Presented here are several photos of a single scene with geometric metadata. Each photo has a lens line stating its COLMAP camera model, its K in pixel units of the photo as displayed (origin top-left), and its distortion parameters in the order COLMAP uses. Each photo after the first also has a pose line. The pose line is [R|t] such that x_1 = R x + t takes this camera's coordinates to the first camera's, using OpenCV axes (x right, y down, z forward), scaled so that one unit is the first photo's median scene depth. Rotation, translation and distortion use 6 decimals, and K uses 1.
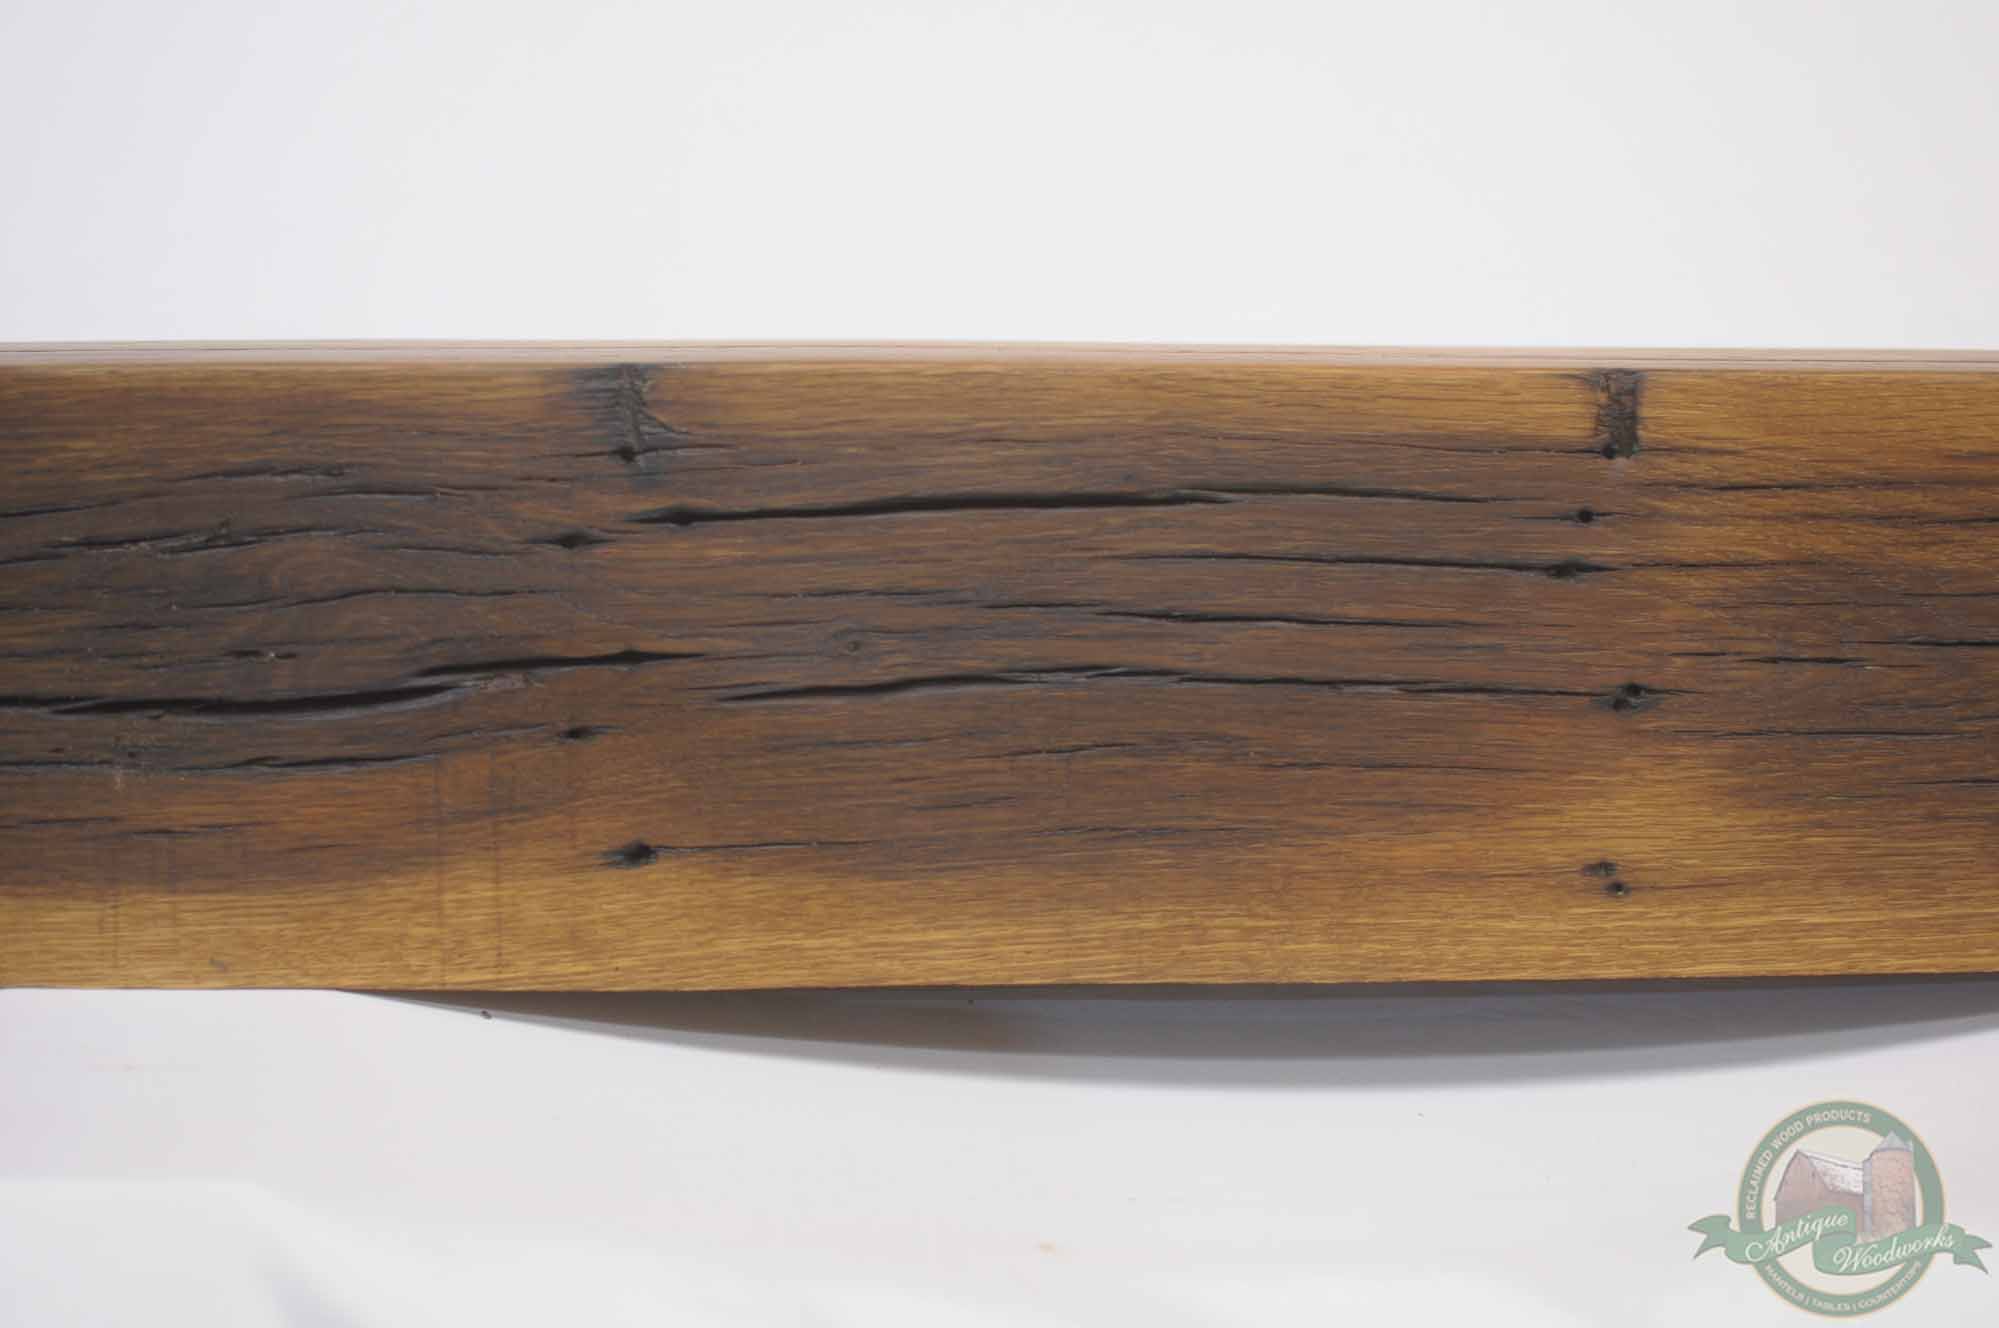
lens RADIAL K [[3070.9, 0, 1000.9], [0, 3070.9, 632.7], [0, 0, 1]] dist [-0.170914, -0.013272]
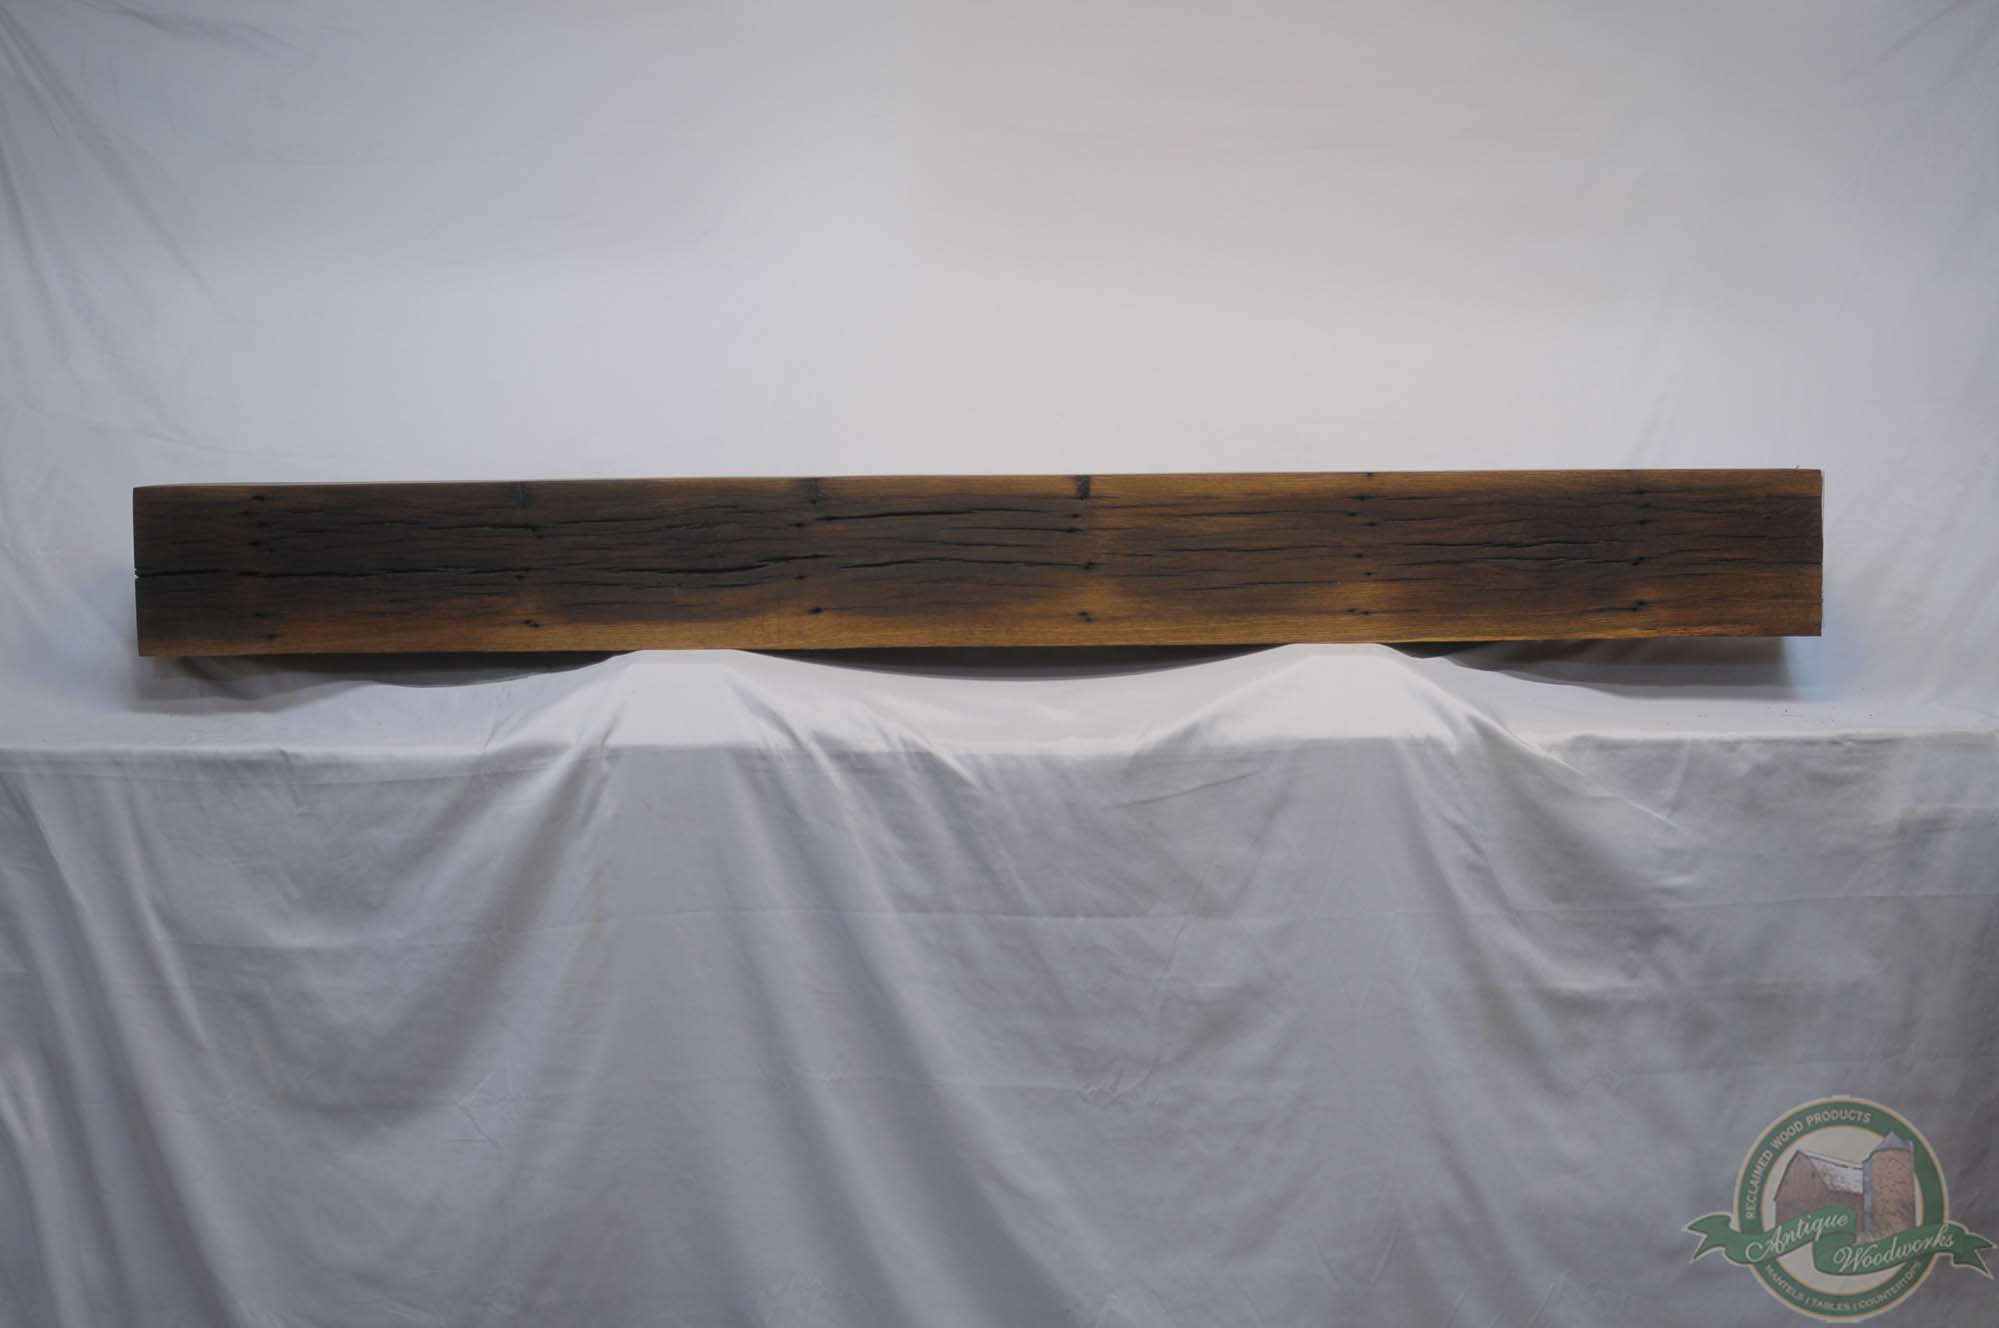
lens RADIAL K [[2950.9, 0, 999.5], [0, 2950.9, 664.0], [0, 0, 1]] dist [-0.254018, -0.009476]
pose [[0.998128, -0.007583, -0.060687, 0.315374], [0.006479, 0.999811, -0.018356, 0.203668], [0.060815, 0.017928, 0.997988, -2.525953]]
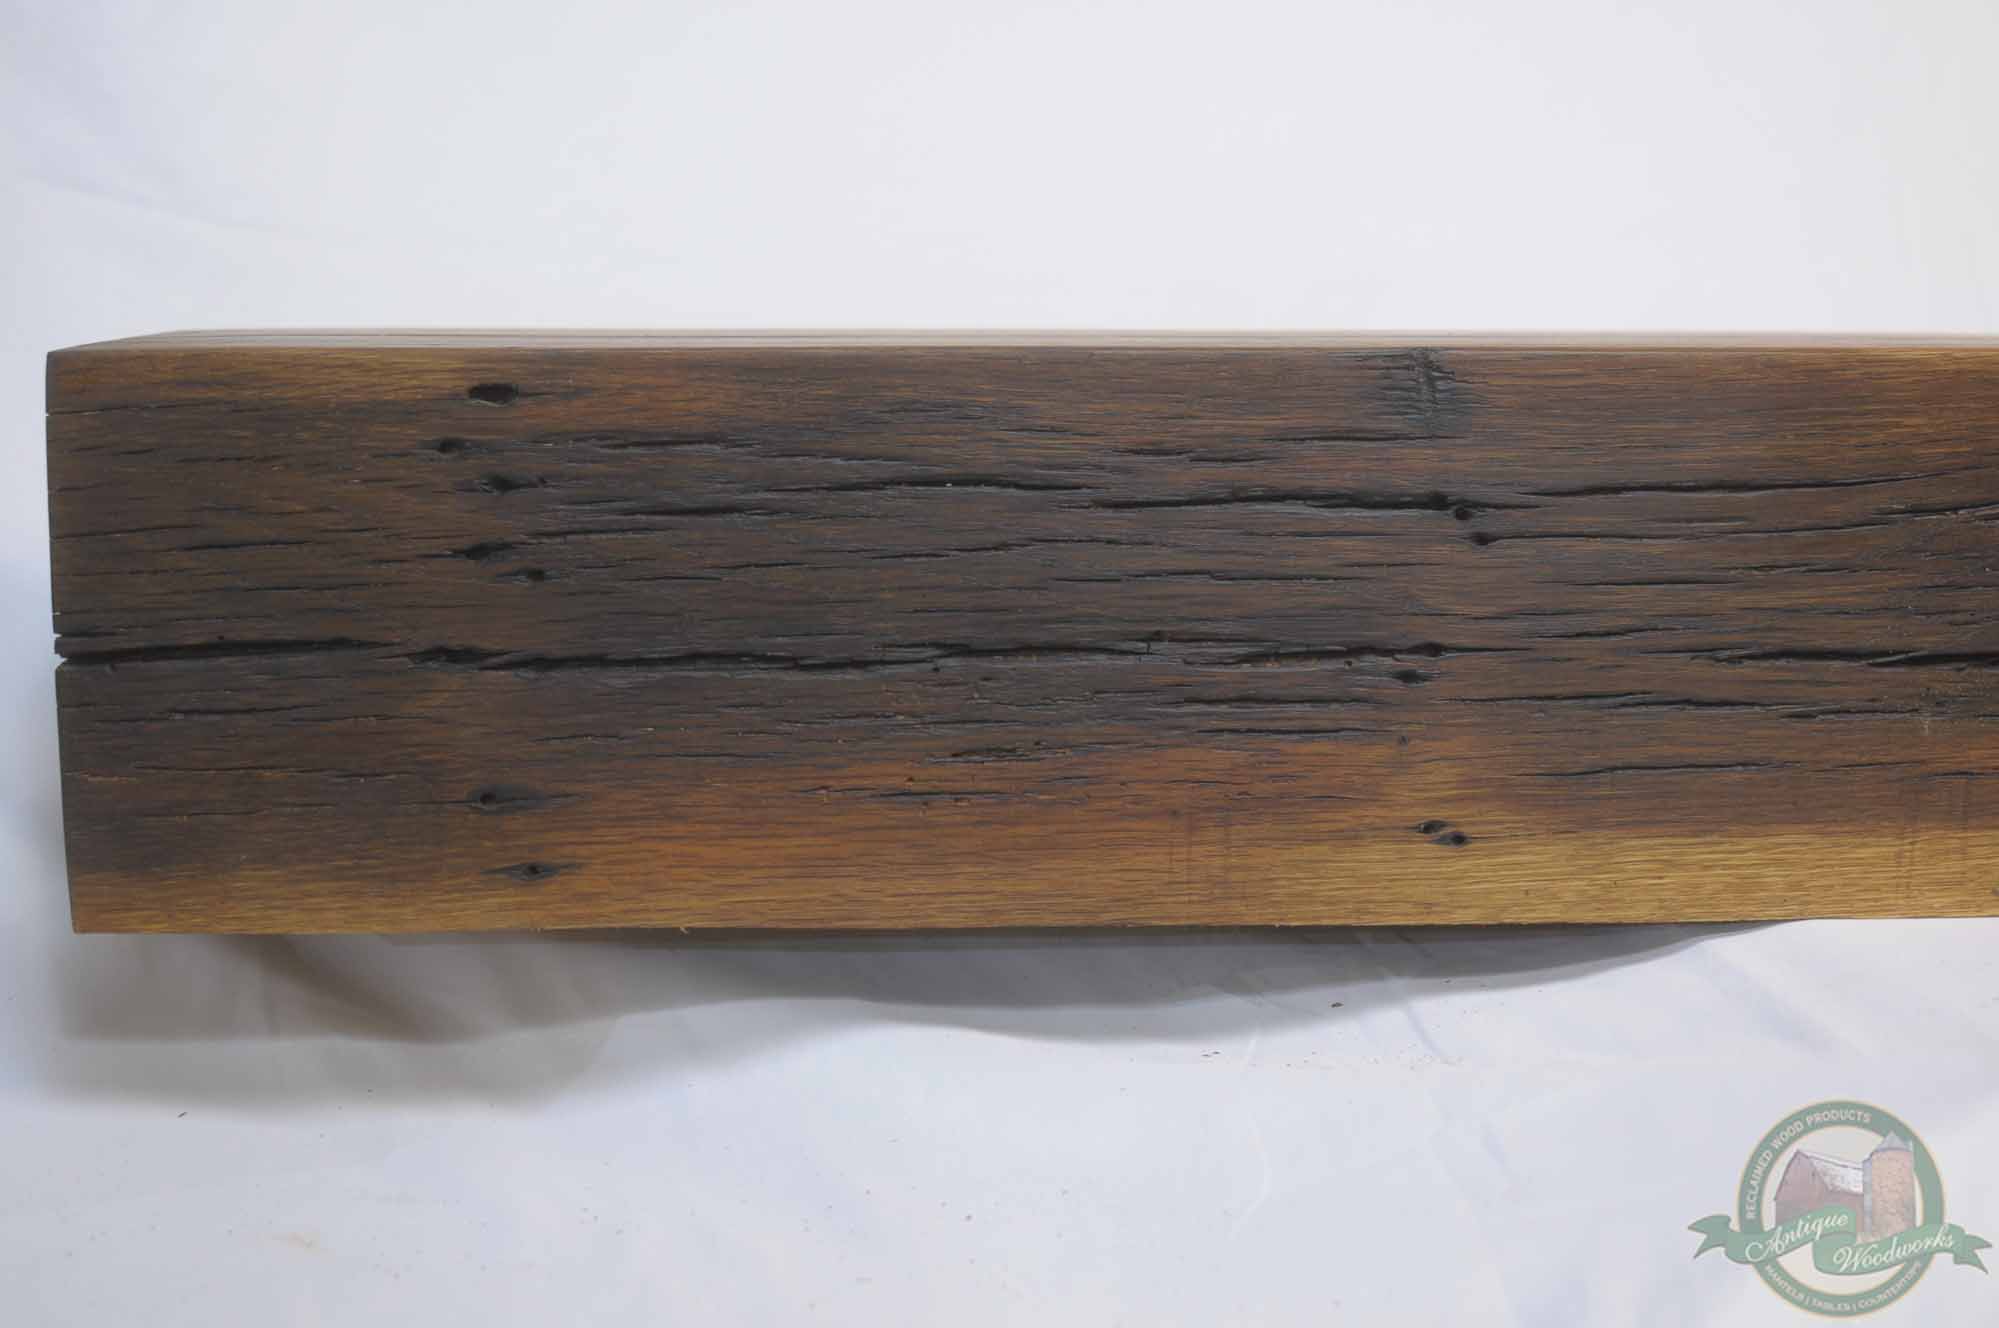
lens RADIAL K [[3070.9, 0, 1000.9], [0, 3070.9, 632.7], [0, 0, 1]] dist [-0.170914, -0.013272]
pose [[0.998749, -0.000977, -0.049996, -0.568718], [0.000402, 0.999934, -0.011507, 0.026855], [0.050004, 0.011473, 0.998683, -0.113795]]
